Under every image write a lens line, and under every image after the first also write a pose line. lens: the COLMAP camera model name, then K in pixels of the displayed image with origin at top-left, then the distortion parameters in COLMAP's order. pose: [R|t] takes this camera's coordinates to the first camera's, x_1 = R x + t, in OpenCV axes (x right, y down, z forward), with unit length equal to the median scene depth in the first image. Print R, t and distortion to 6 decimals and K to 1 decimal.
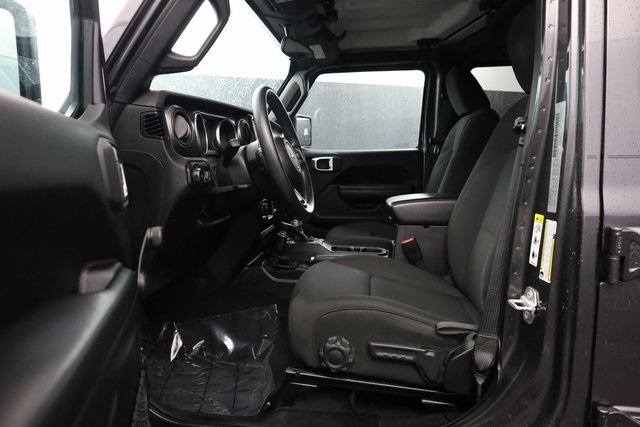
lens RADIAL K [[429.3, 0, 318.8], [0, 429.3, 212.3], [0, 0, 1]] dist [-0.003353, 0.000660]
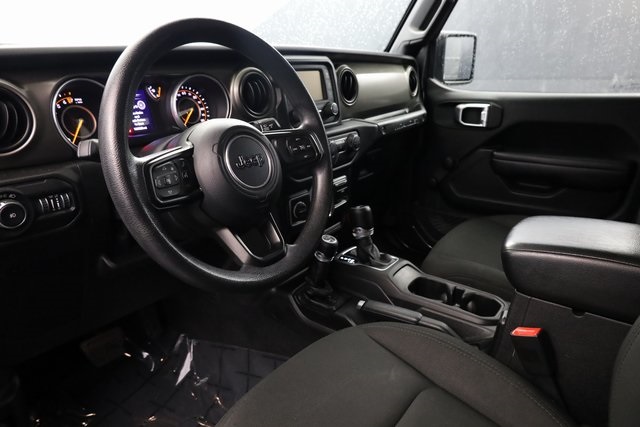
lens RADIAL K [[427.1, 0, 320.0], [0, 427.1, 213.5], [0, 0, 1]] dist [0.002074, -0.000701]
pose [[0.867439, 0.150202, -0.474330, 0.137450], [-0.049901, 0.974801, 0.217425, -0.097247], [0.495035, -0.164934, 0.853075, 0.323650]]
